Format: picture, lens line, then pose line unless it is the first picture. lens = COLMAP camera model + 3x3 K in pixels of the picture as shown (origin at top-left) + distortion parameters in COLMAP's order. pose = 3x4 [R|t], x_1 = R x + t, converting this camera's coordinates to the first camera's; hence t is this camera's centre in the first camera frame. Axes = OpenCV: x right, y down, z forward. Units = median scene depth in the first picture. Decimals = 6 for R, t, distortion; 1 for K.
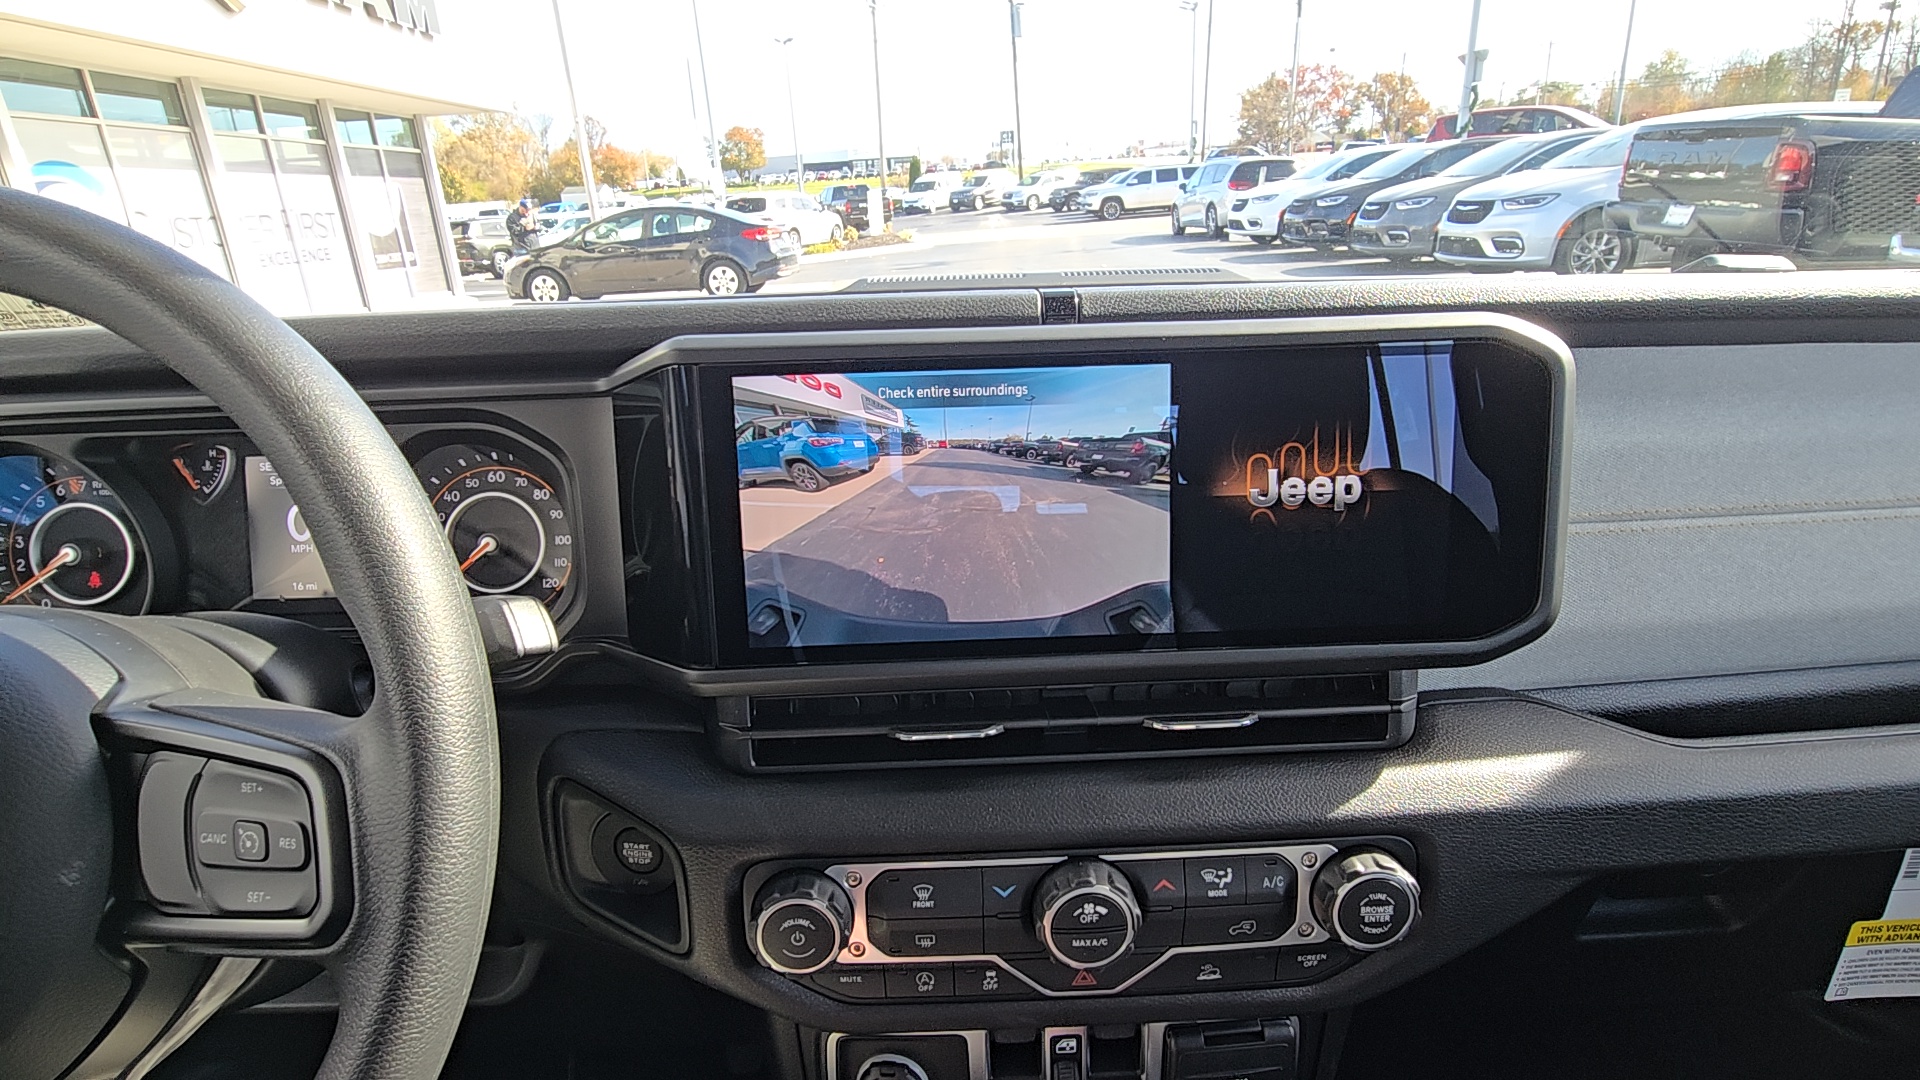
lens RADIAL K [[965.6, 0, 956.1], [0, 965.6, 544.7], [0, 0, 1]] dist [0.001688, 0.000443]
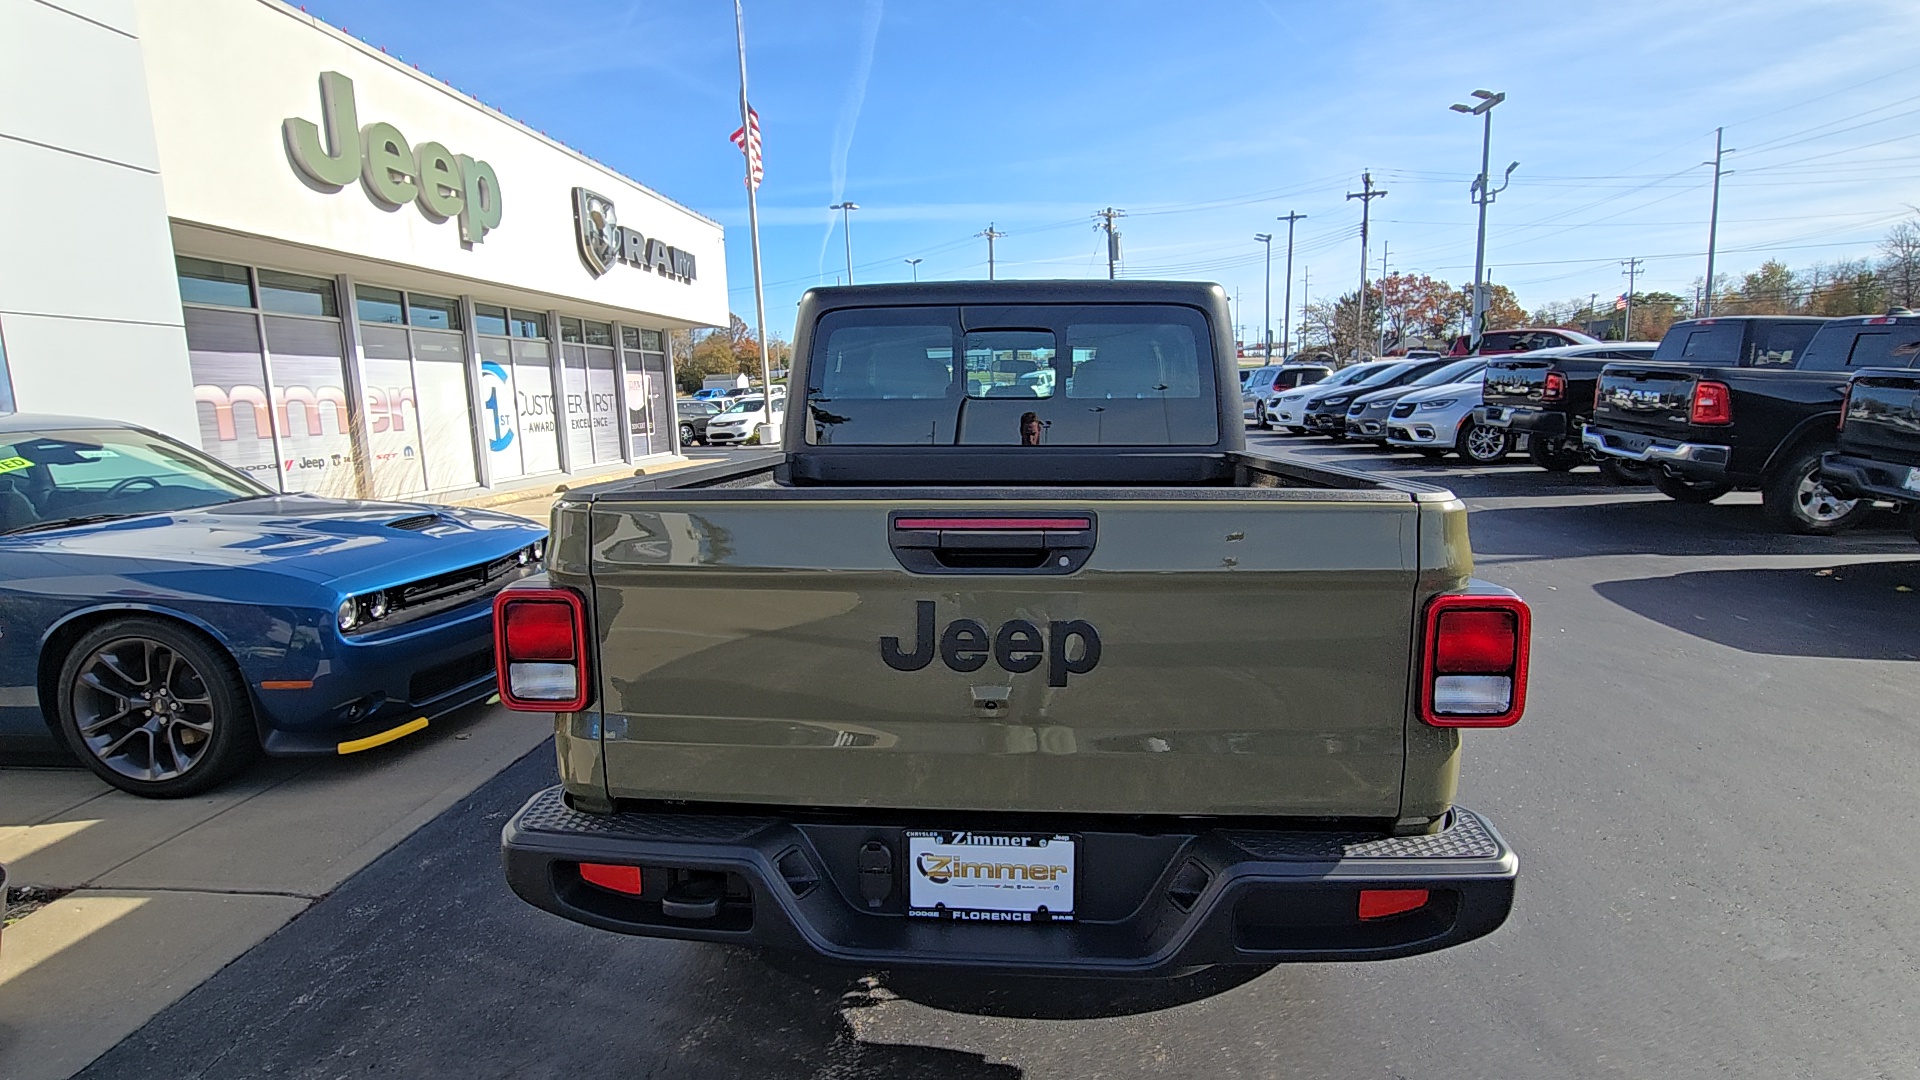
lens RADIAL K [[967.0, 0, 951.2], [0, 967.0, 548.4], [0, 0, 1]] dist [0.001112, -0.000624]
pose [[0.993579, 0.037351, -0.106795, 0.014674], [-0.056061, 0.982439, -0.177965, 0.074468], [0.098272, 0.182809, 0.978225, -0.214725]]
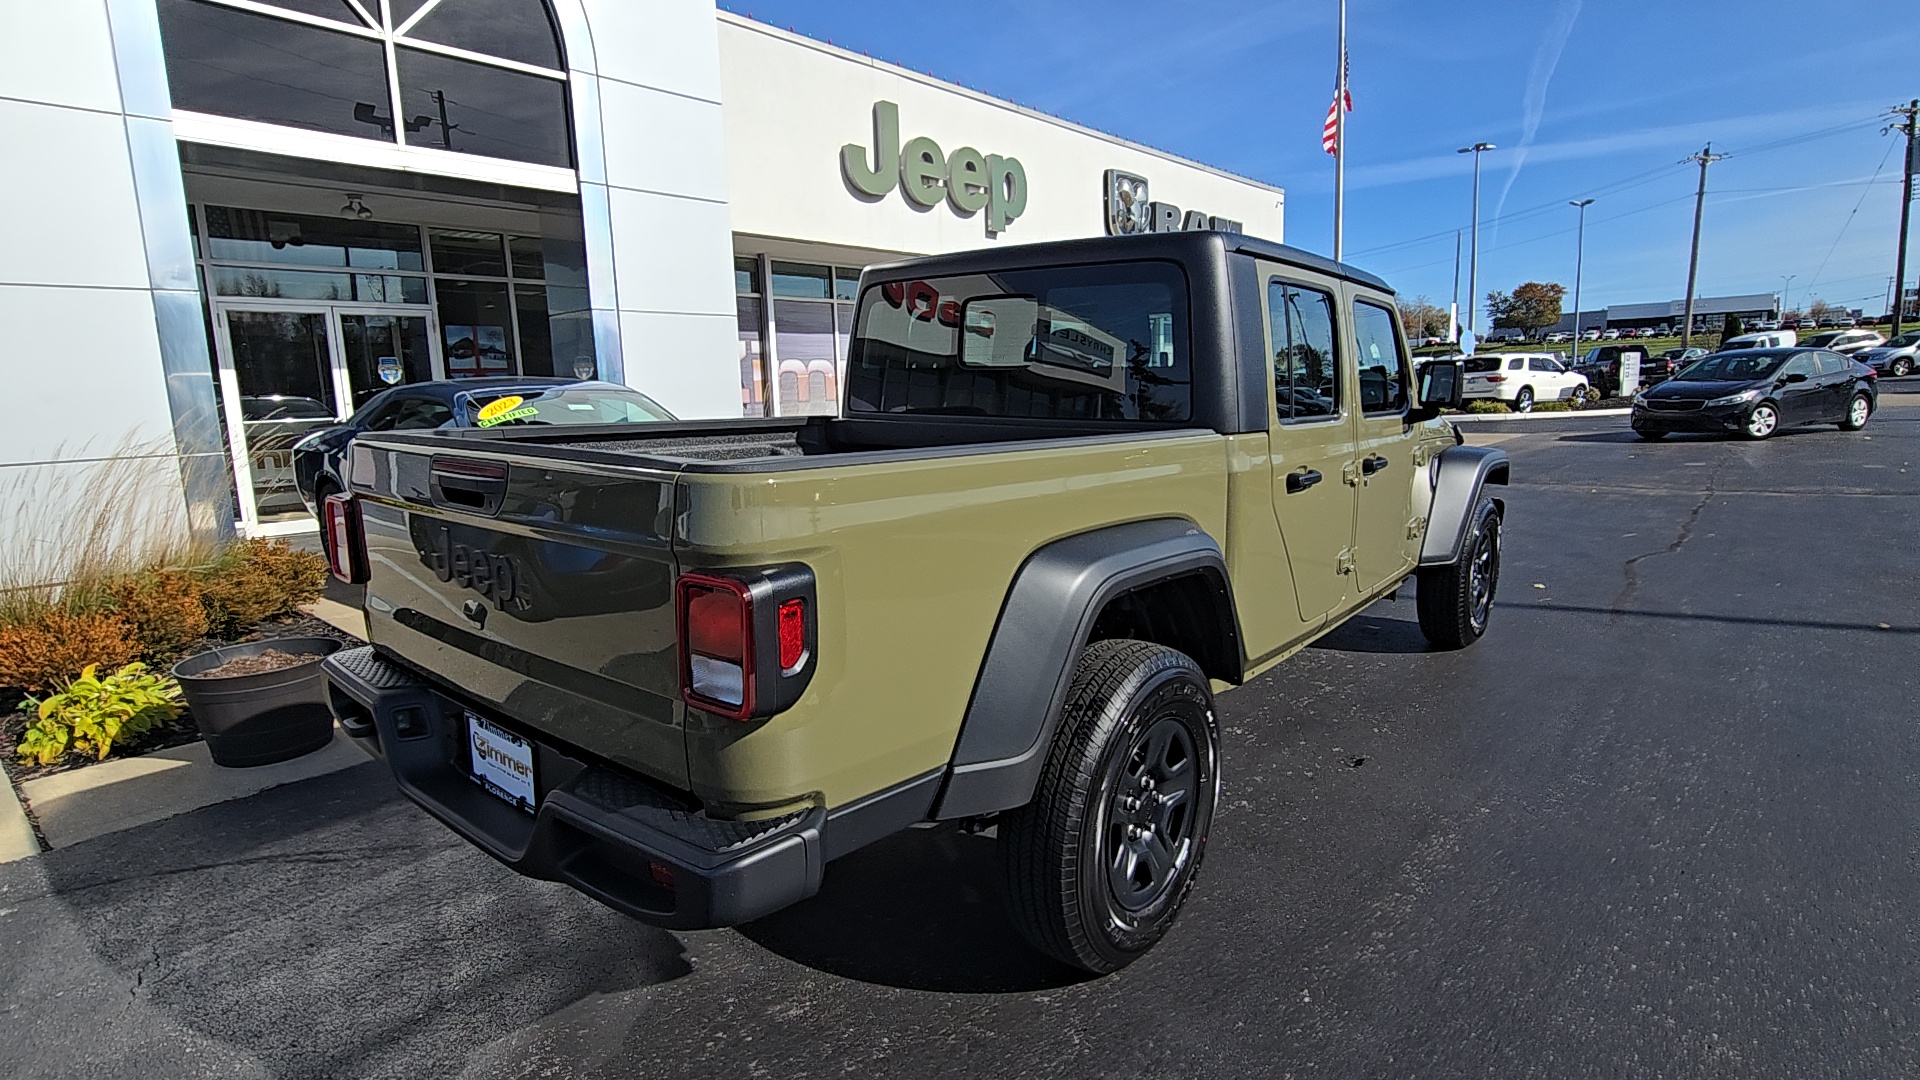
lens RADIAL K [[967.5, 0, 950.8], [0, 967.5, 548.5], [0, 0, 1]] dist [0.000817, -0.001209]
pose [[0.739280, 0.141468, -0.658370, 0.107411], [-0.235871, 0.970147, -0.056396, 0.060294], [0.630737, 0.196983, 0.750579, -0.179176]]
